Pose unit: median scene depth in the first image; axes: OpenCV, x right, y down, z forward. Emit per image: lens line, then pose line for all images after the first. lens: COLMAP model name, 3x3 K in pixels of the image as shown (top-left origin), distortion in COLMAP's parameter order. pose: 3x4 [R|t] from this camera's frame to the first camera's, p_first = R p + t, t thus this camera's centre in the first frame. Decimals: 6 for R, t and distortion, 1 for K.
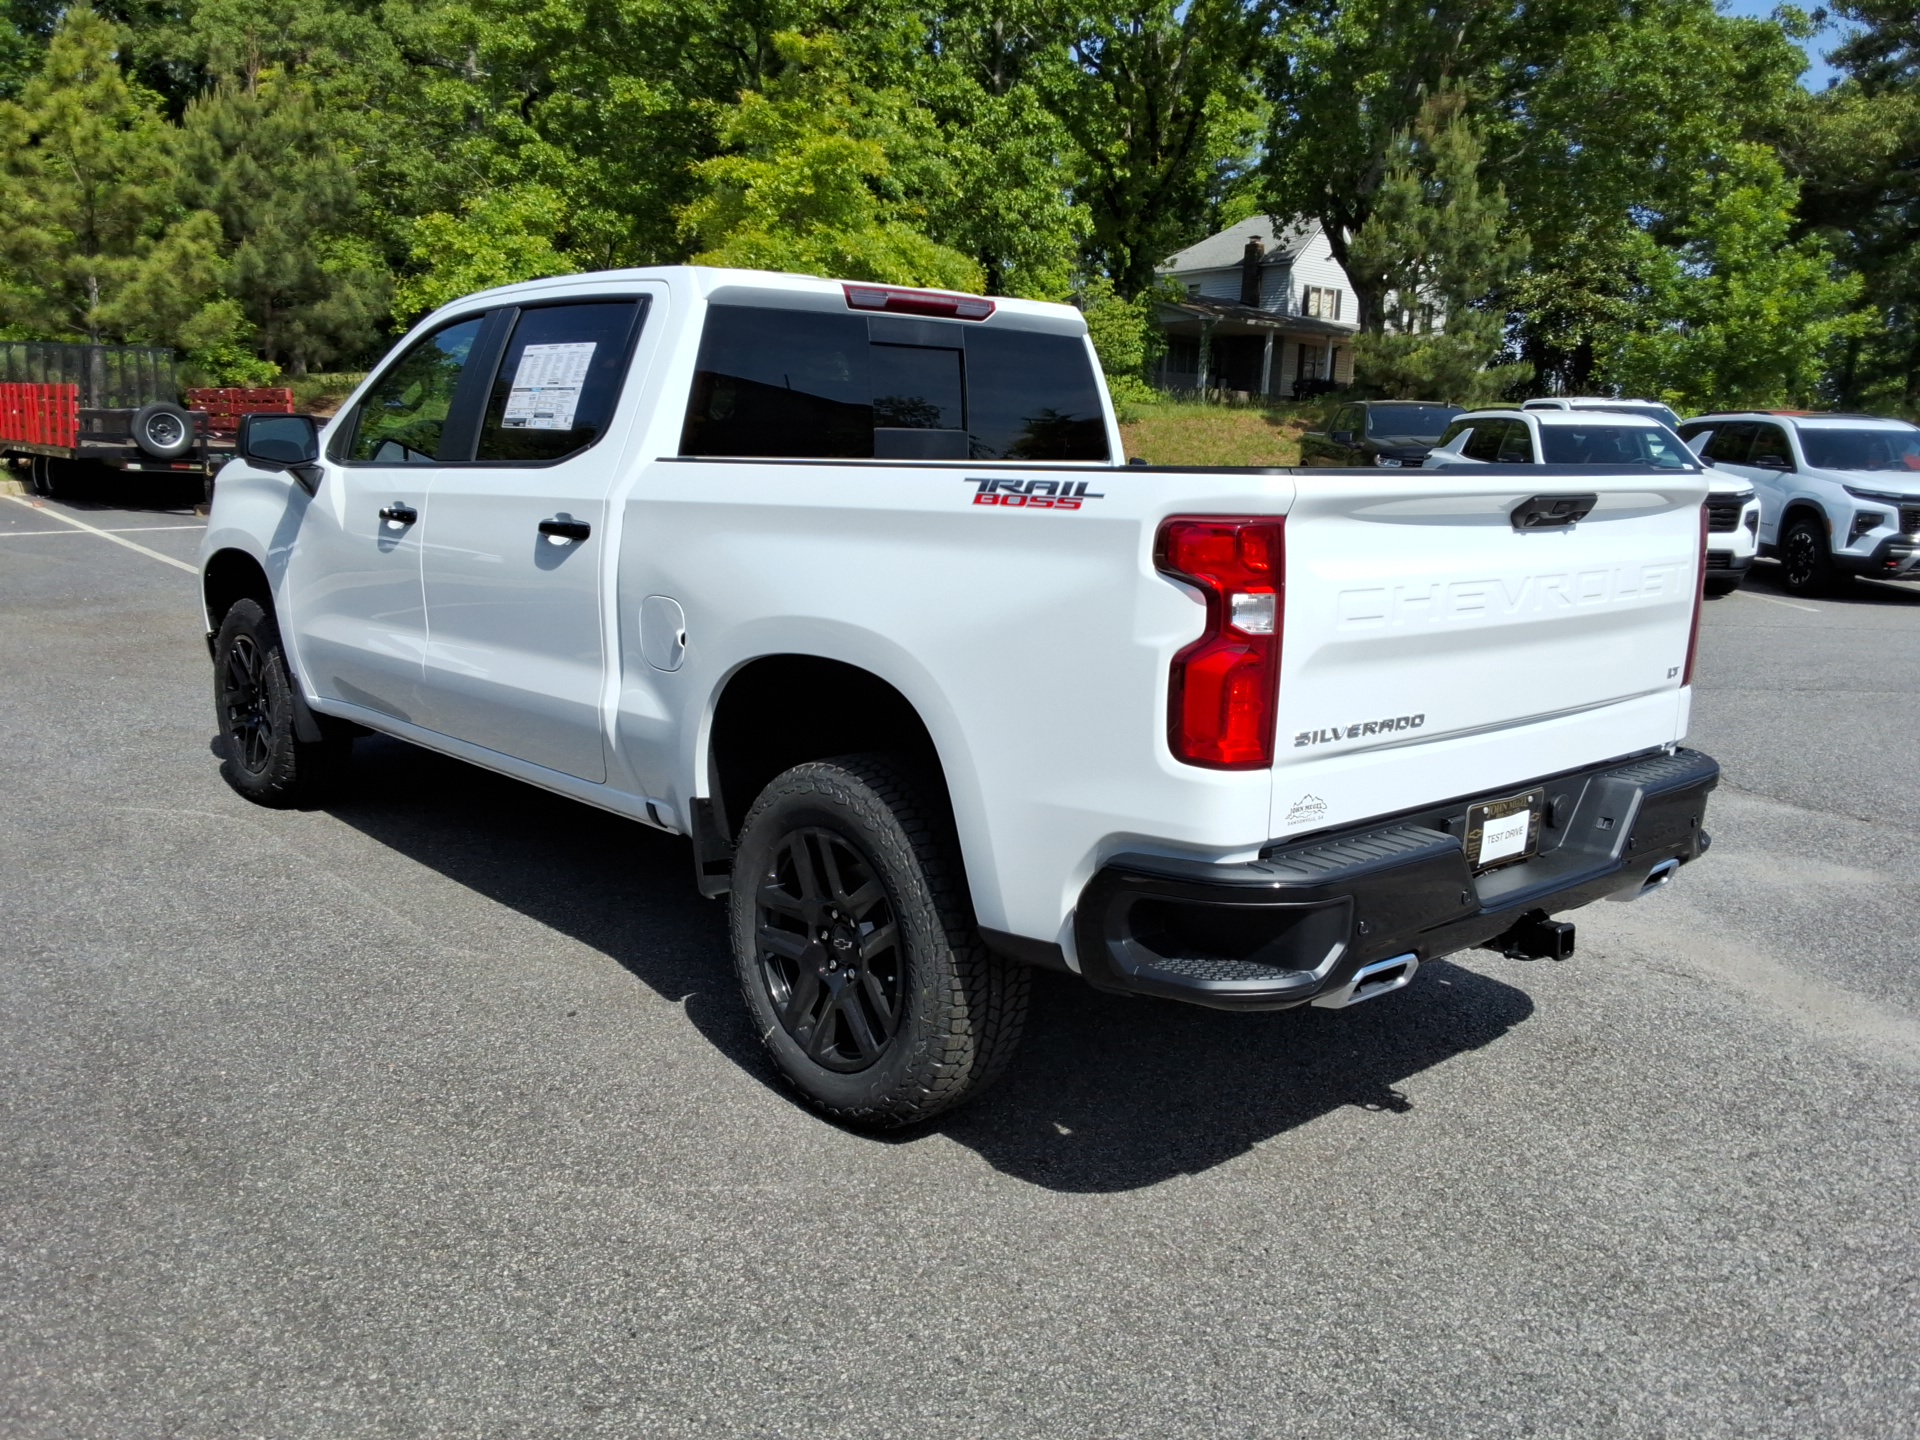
lens RADIAL K [[1571.3, 0, 970.8], [0, 1571.3, 709.5], [0, 0, 1]] dist [0.034896, -0.057473]
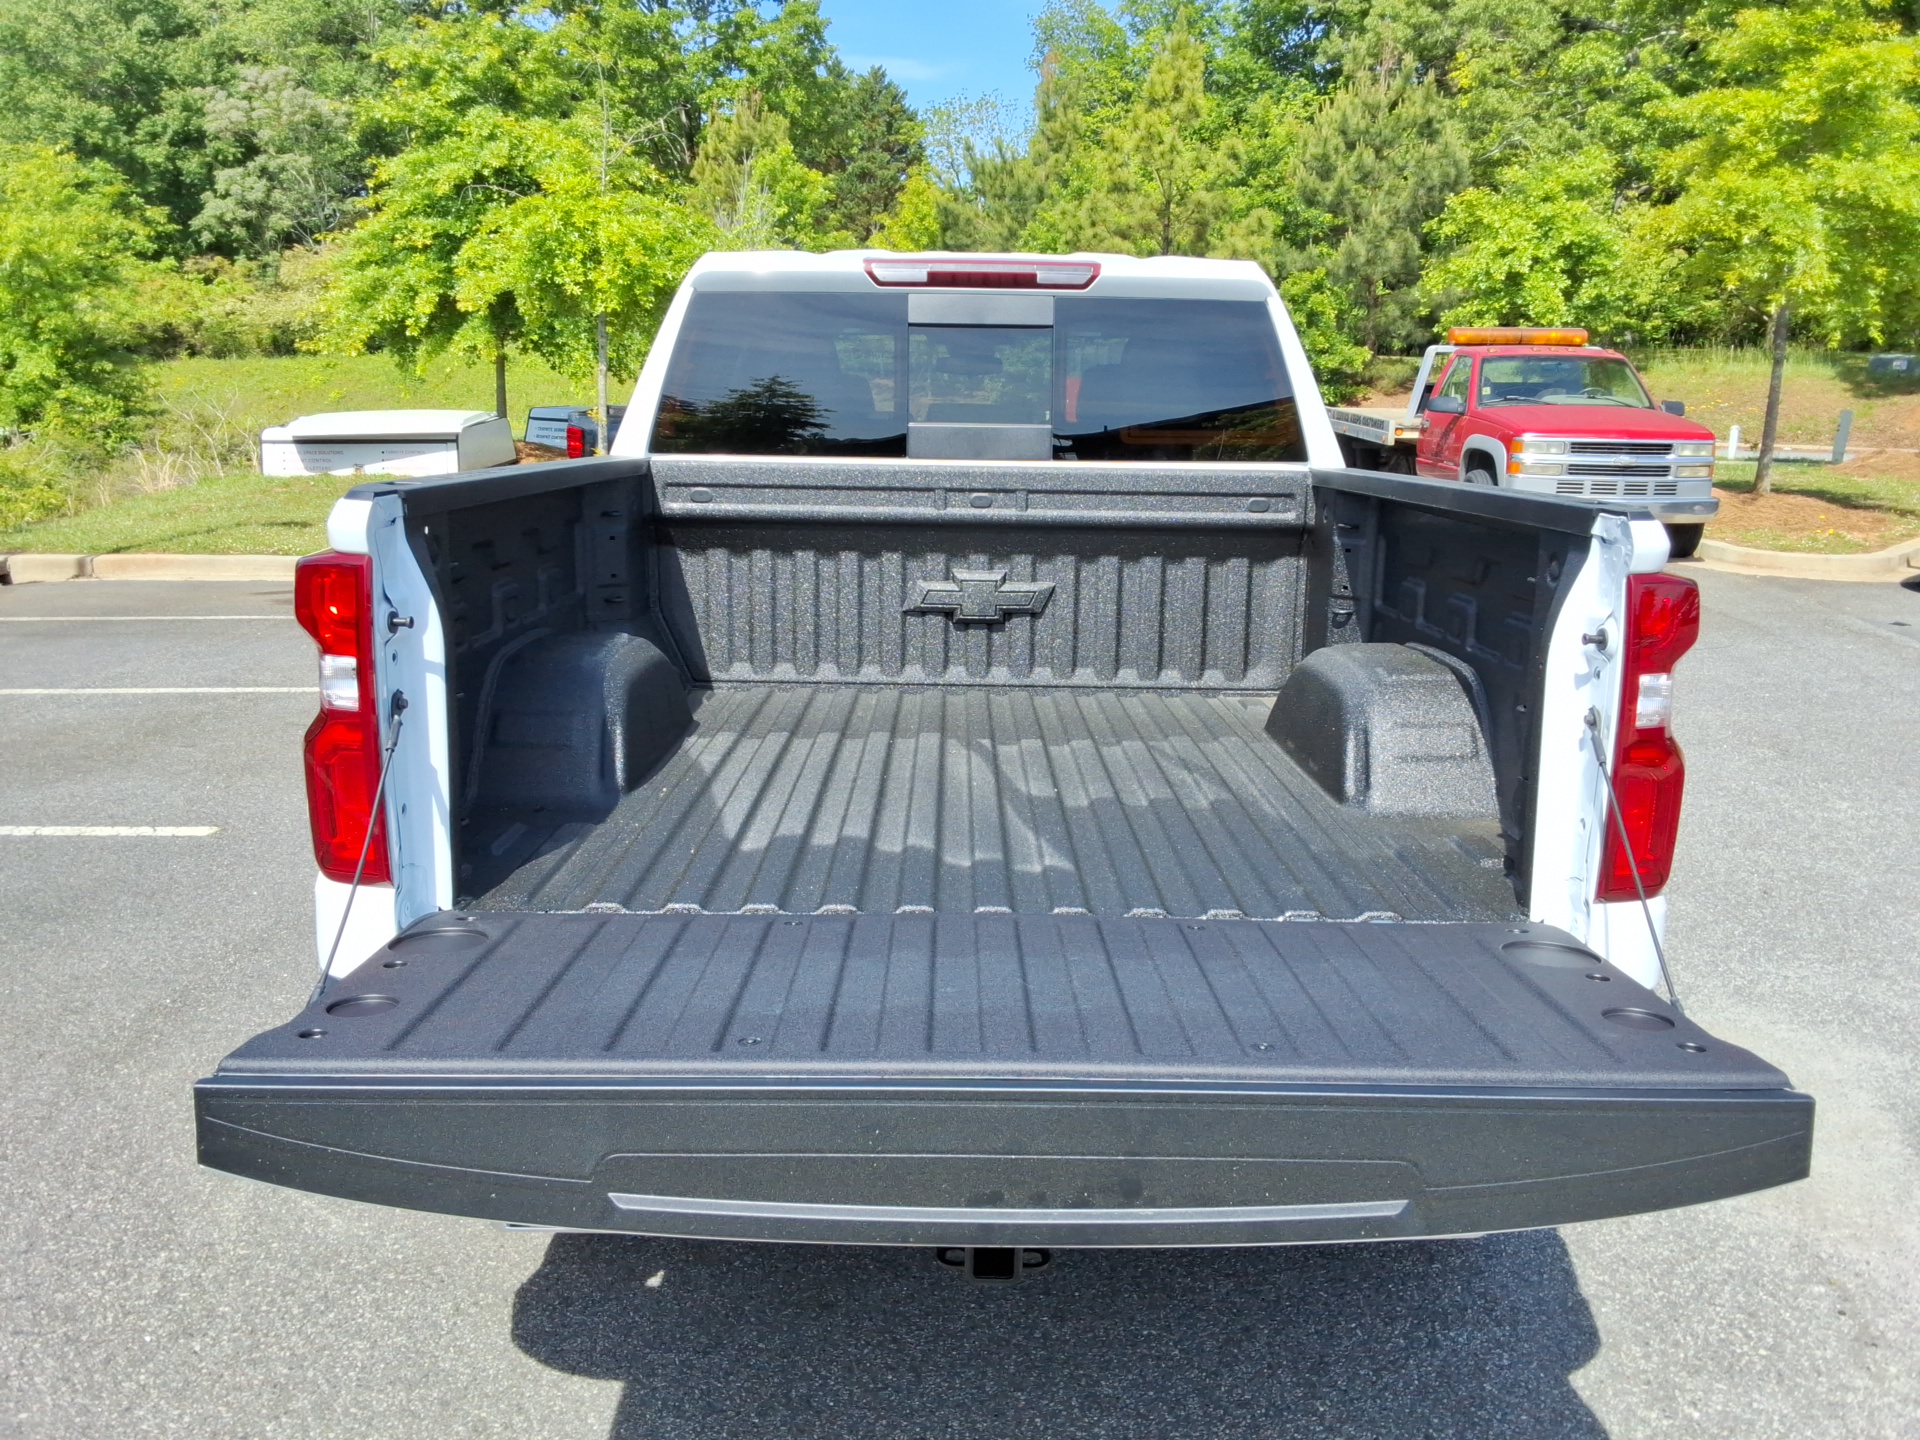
lens RADIAL K [[1553.8, 0, 960.0], [0, 1553.8, 720.0], [0, 0, 1]] dist [0.083475, -0.126034]
pose [[0.746883, 0.121528, -0.653756, 0.135869], [-0.108223, 0.992265, 0.060815, -0.018244], [0.656090, 0.025330, 0.754258, 0.094336]]
